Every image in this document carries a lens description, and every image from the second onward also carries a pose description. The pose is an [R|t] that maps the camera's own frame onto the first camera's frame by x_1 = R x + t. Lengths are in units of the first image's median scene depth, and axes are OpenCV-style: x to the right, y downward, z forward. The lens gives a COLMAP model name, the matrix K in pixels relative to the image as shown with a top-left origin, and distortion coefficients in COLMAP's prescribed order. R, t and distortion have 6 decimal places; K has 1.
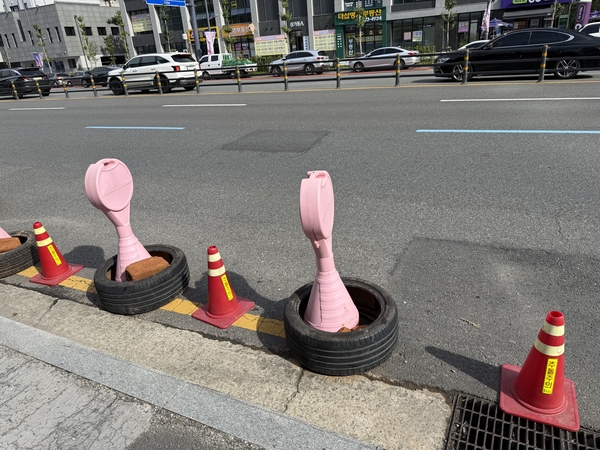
lens RADIAL K [[418.3, 0, 300.0], [0, 418.3, 225.0], [0, 0, 1]] dist [0.001664, 0.000905]
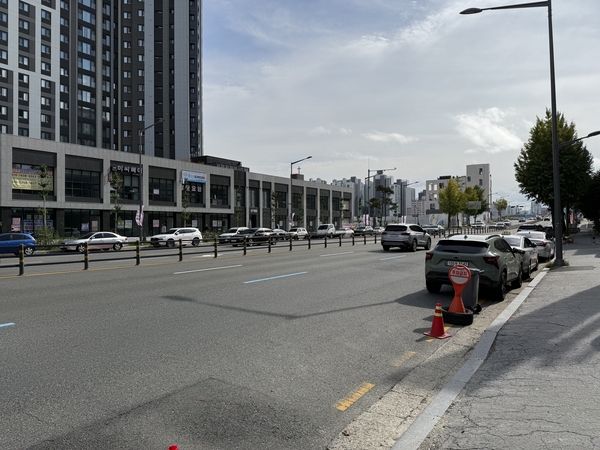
lens RADIAL K [[418.3, 0, 300.0], [0, 418.3, 225.0], [0, 0, 1]] dist [0.001664, 0.000905]
pose [[0.150414, 0.076812, 0.985634, -0.760778], [0.388126, 0.912344, -0.130331, -0.096201], [-0.909249, 0.402154, 0.107417, 0.380698]]
